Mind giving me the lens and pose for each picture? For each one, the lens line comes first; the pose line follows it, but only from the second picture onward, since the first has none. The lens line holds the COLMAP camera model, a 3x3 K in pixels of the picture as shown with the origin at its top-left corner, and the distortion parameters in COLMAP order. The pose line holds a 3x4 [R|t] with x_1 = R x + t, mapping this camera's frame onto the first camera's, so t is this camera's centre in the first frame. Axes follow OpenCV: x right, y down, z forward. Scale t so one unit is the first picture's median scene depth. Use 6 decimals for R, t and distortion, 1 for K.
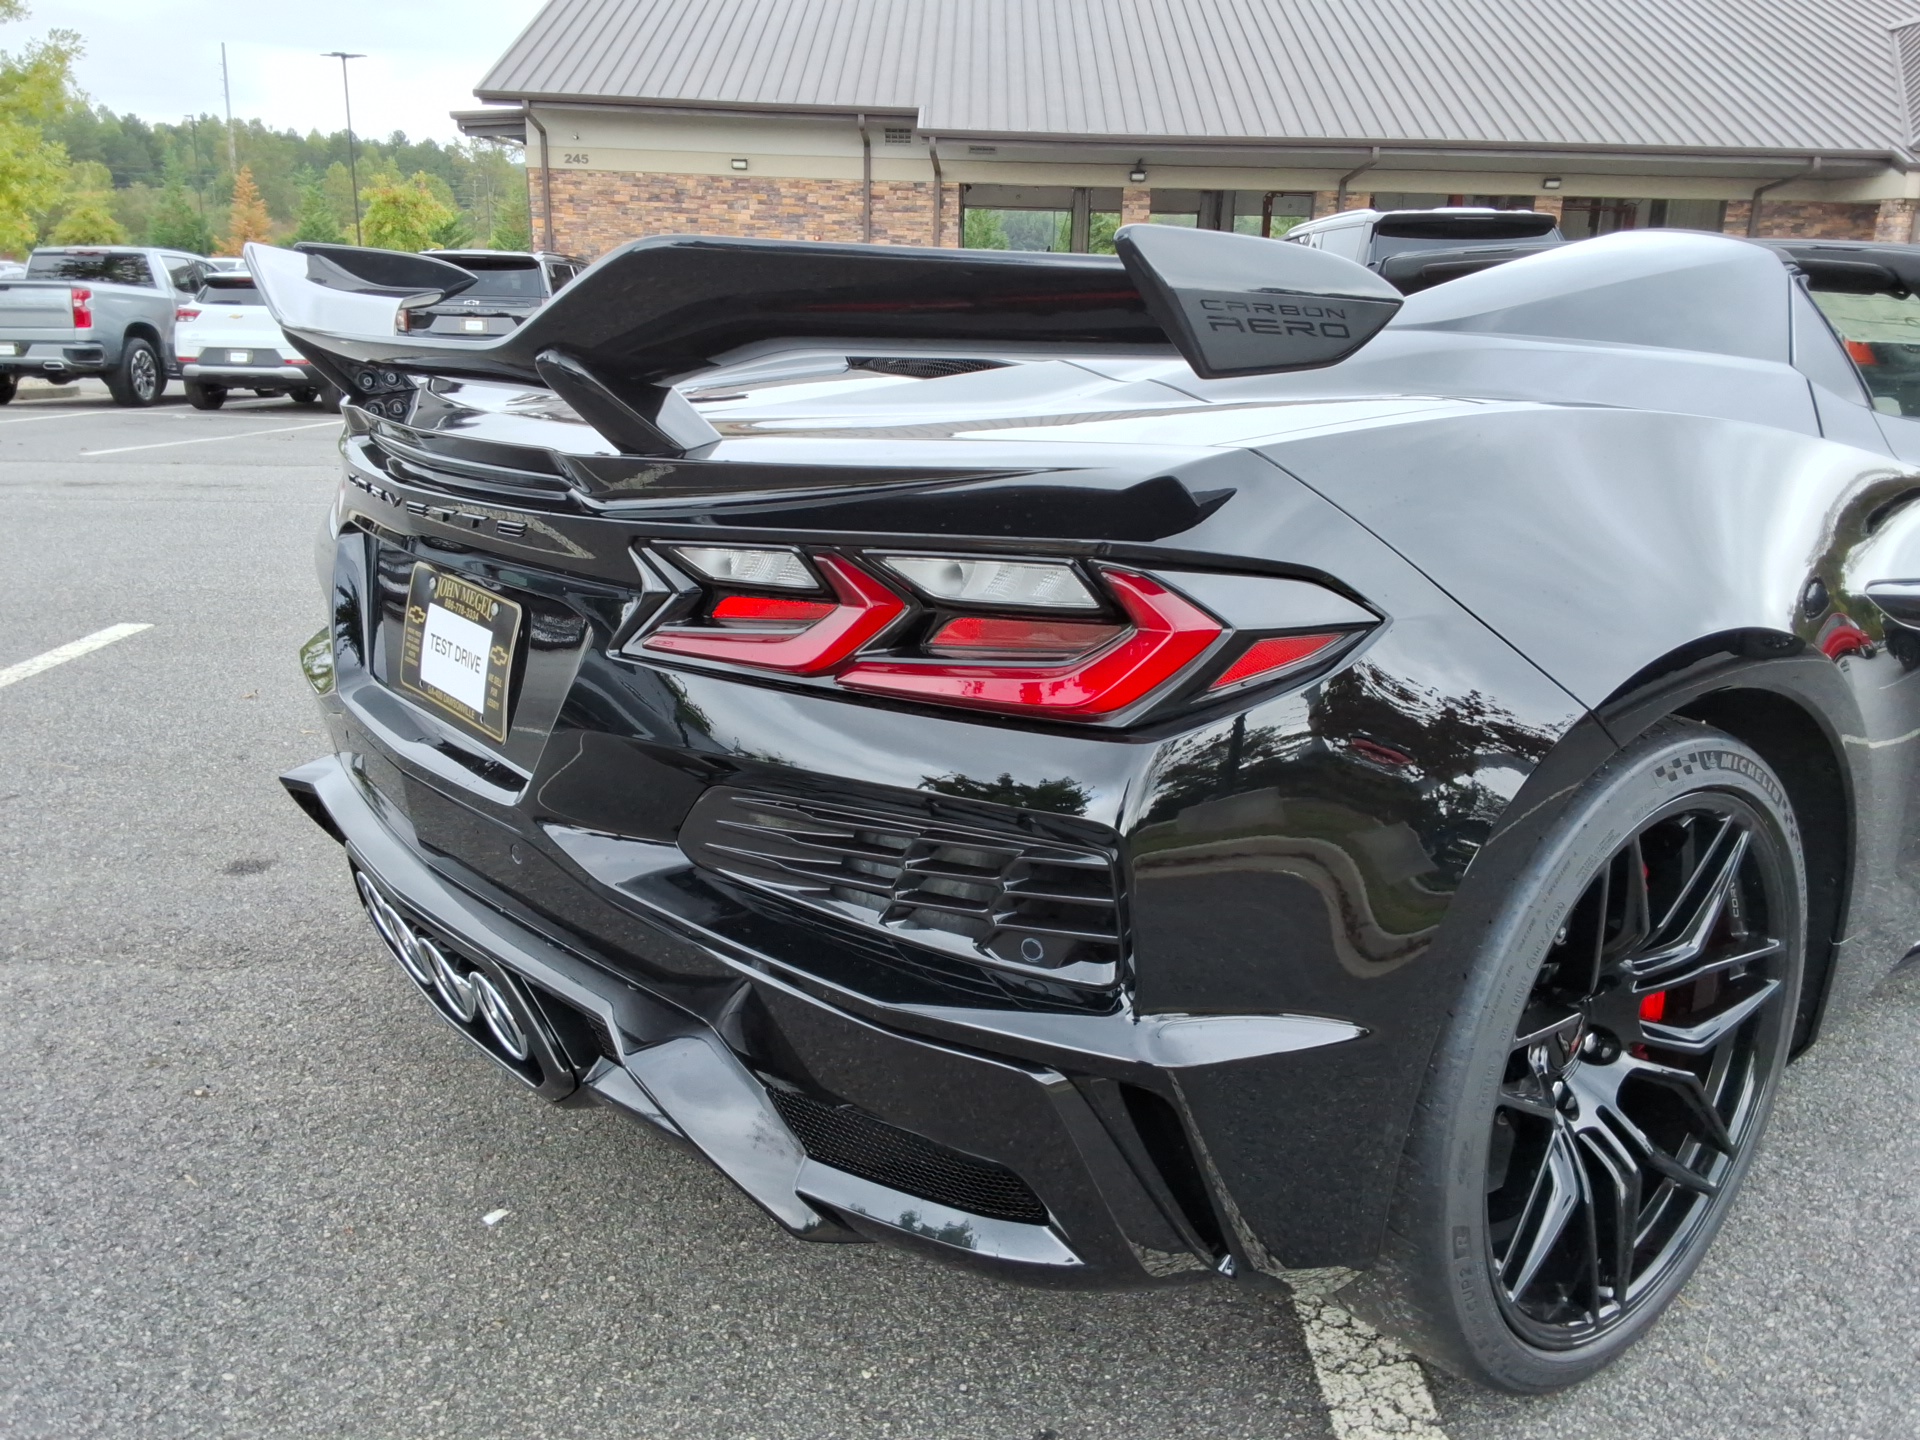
lens RADIAL K [[1539.5, 0, 960.3], [0, 1539.5, 695.9], [0, 0, 1]] dist [0.096681, -0.155855]
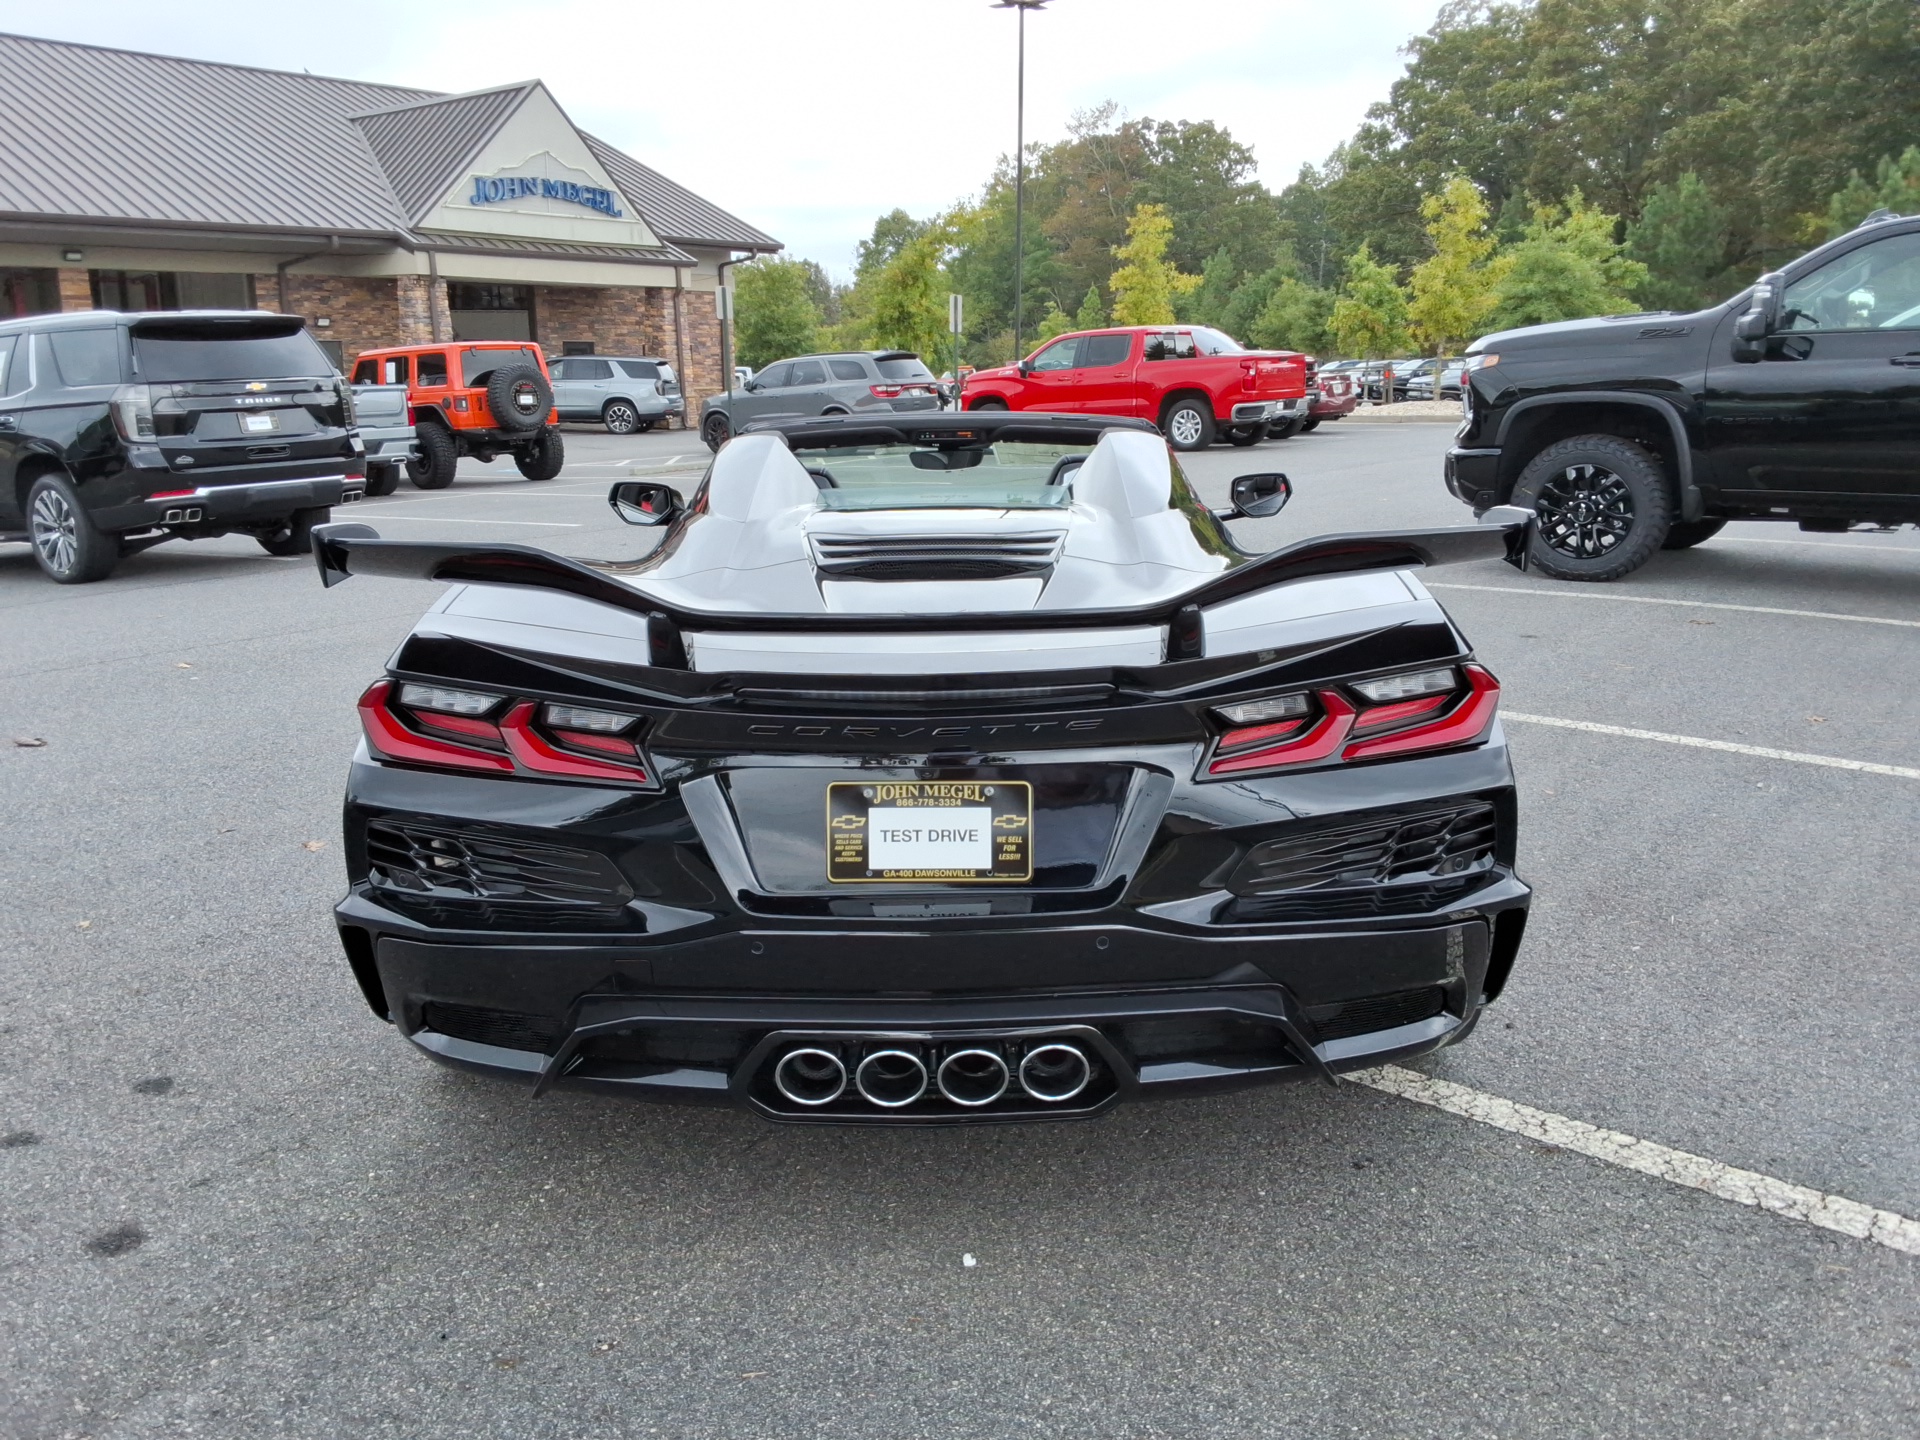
lens RADIAL K [[1539.5, 0, 974.2], [0, 1539.5, 710.0], [0, 0, 1]] dist [0.096681, -0.155855]
pose [[0.615308, -0.202119, 0.761934, -0.940076], [0.221922, 0.971891, 0.078599, -0.166157], [-0.756404, 0.120727, 0.642867, 0.090484]]
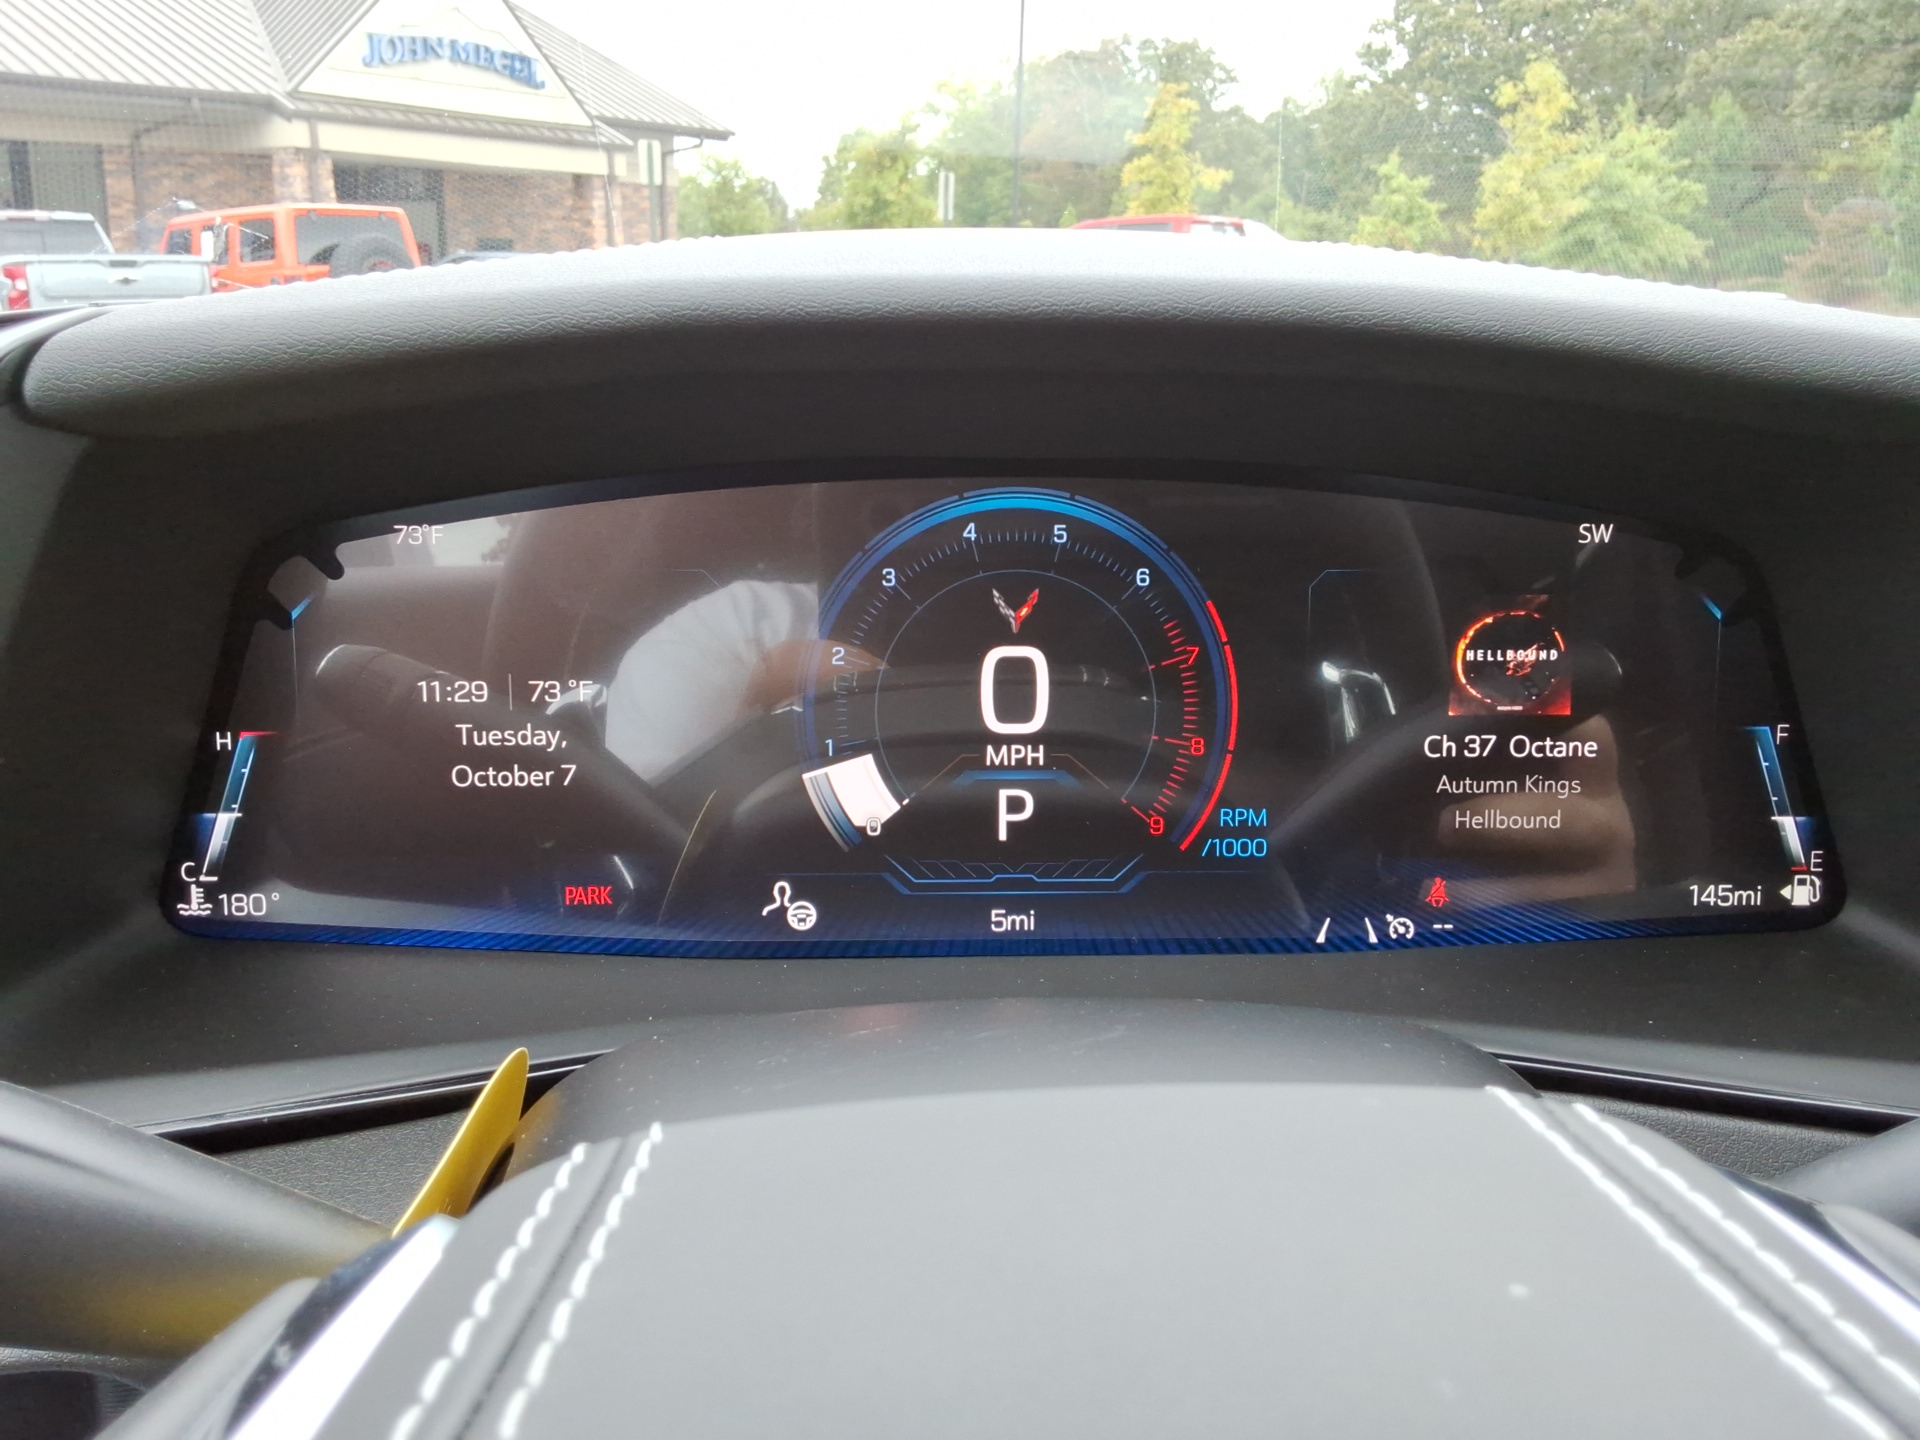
lens RADIAL K [[1539.5, 0, 980.4], [0, 1539.5, 724.9], [0, 0, 1]] dist [0.096681, -0.155855]
pose [[0.592733, -0.228848, 0.772202, 0.531794], [0.201761, 0.970401, 0.132717, -0.282142], [-0.779718, 0.077134, 0.621361, 1.514131]]
